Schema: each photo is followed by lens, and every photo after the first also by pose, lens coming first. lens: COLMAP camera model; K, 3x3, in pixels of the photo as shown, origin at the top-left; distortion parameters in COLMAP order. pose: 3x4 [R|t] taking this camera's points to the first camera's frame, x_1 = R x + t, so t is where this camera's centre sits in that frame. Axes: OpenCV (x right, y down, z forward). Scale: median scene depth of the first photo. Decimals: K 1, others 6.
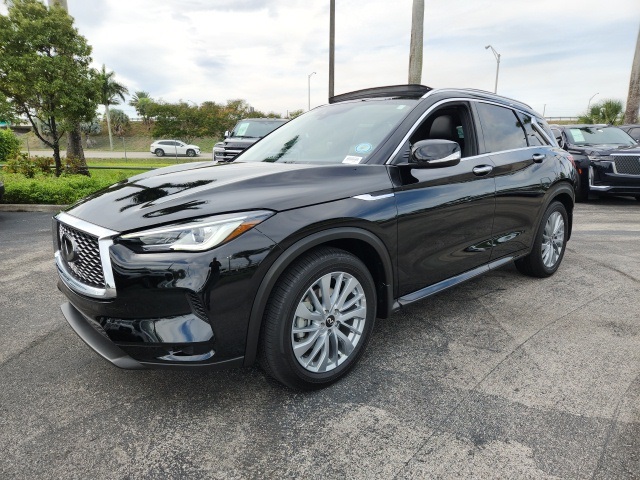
lens RADIAL K [[425.6, 0, 329.8], [0, 425.6, 241.6], [0, 0, 1]] dist [0.073111, -0.060266]
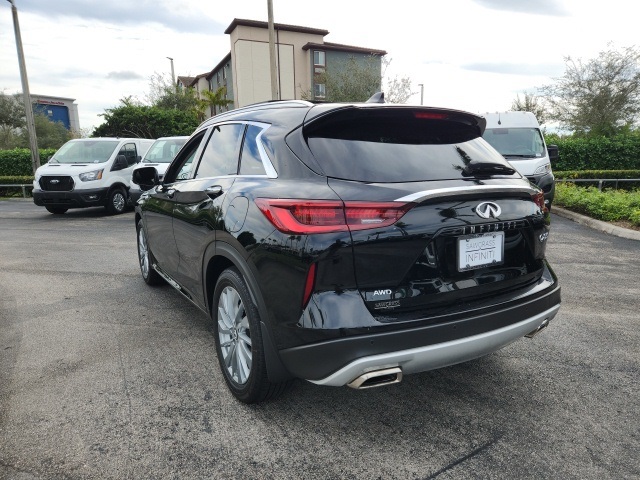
lens RADIAL K [[425.6, 0, 326.8], [0, 425.6, 241.4], [0, 0, 1]] dist [0.073111, -0.060266]
pose [[-0.183502, 0.177957, -0.966777, 1.648074], [-0.198313, 0.956555, 0.213716, -0.435035], [0.962808, 0.230942, -0.140239, 1.875608]]
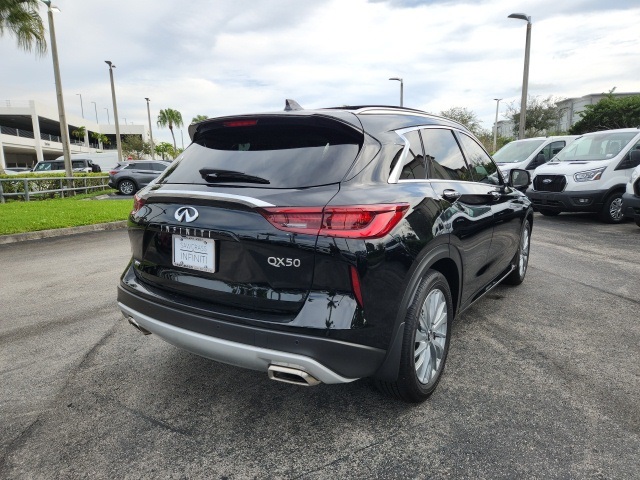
lens RADIAL K [[425.6, 0, 331.2], [0, 425.6, 241.3], [0, 0, 1]] dist [0.073111, -0.060266]
pose [[-0.967917, 0.052198, -0.245789, 0.775709], [-0.043994, 0.927870, 0.370300, -0.646087], [0.247389, 0.369233, -0.895804, 2.846091]]
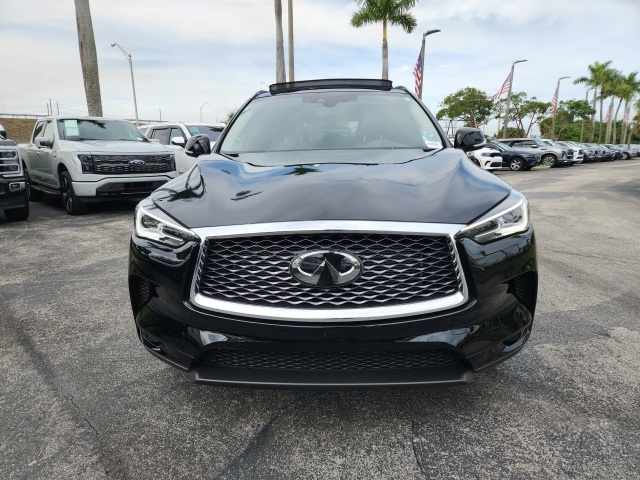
lens RADIAL K [[425.6, 0, 315.3], [0, 425.6, 244.3], [0, 0, 1]] dist [0.073111, -0.060266]
pose [[0.708548, -0.160544, 0.687157, -0.931813], [0.160838, 0.984887, 0.064259, -0.061632], [-0.687088, 0.064990, 0.723661, 0.433243]]
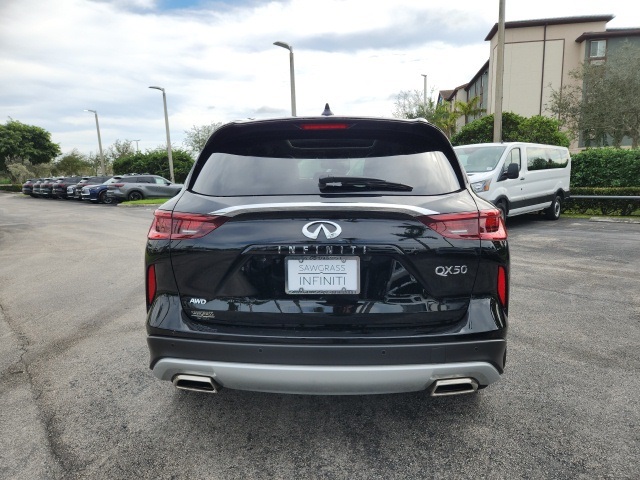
lens RADIAL K [[425.6, 0, 325.1], [0, 425.6, 245.7], [0, 0, 1]] dist [0.073111, -0.060266]
pose [[-0.697782, 0.122066, -0.705833, 1.320148], [-0.136829, 0.944515, 0.298612, -0.562333], [0.703120, 0.304945, -0.642363, 2.484199]]
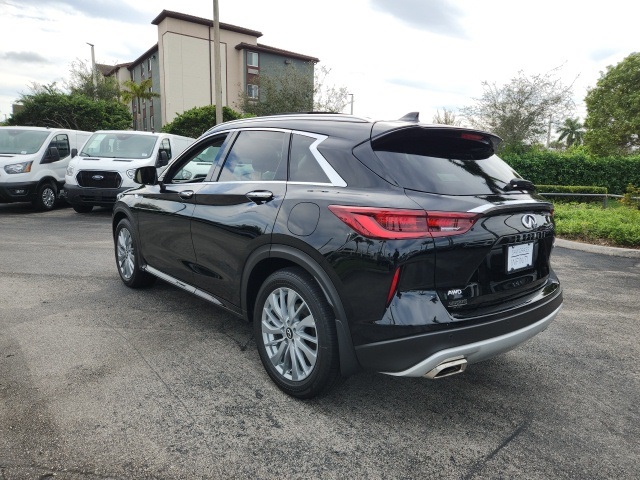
lens RADIAL K [[425.6, 0, 327.8], [0, 425.6, 236.6], [0, 0, 1]] dist [0.073111, -0.060266]
pose [[-0.010866, 0.158985, -0.987221, 1.741792], [-0.247599, 0.956107, 0.156700, -0.388180], [0.968802, 0.246138, 0.028975, 1.605527]]
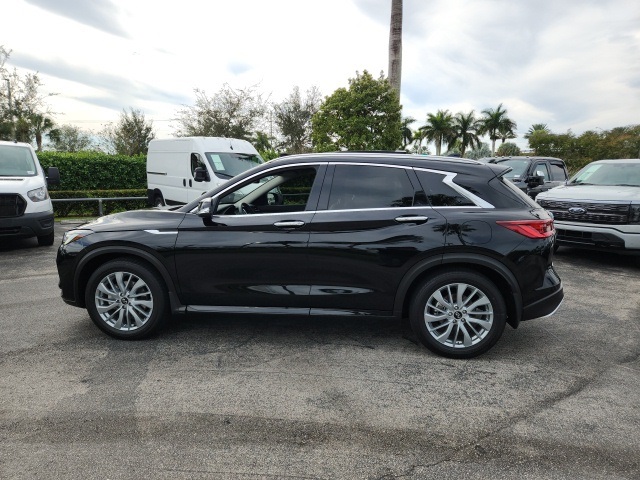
lens RADIAL K [[425.6, 0, 323.2], [0, 425.6, 238.9], [0, 0, 1]] dist [0.073111, -0.060266]
pose [[0.648809, 0.119987, -0.751432, 1.537615], [-0.175614, 0.984443, 0.005563, -0.177236], [0.740410, 0.128352, 0.659787, 0.367955]]
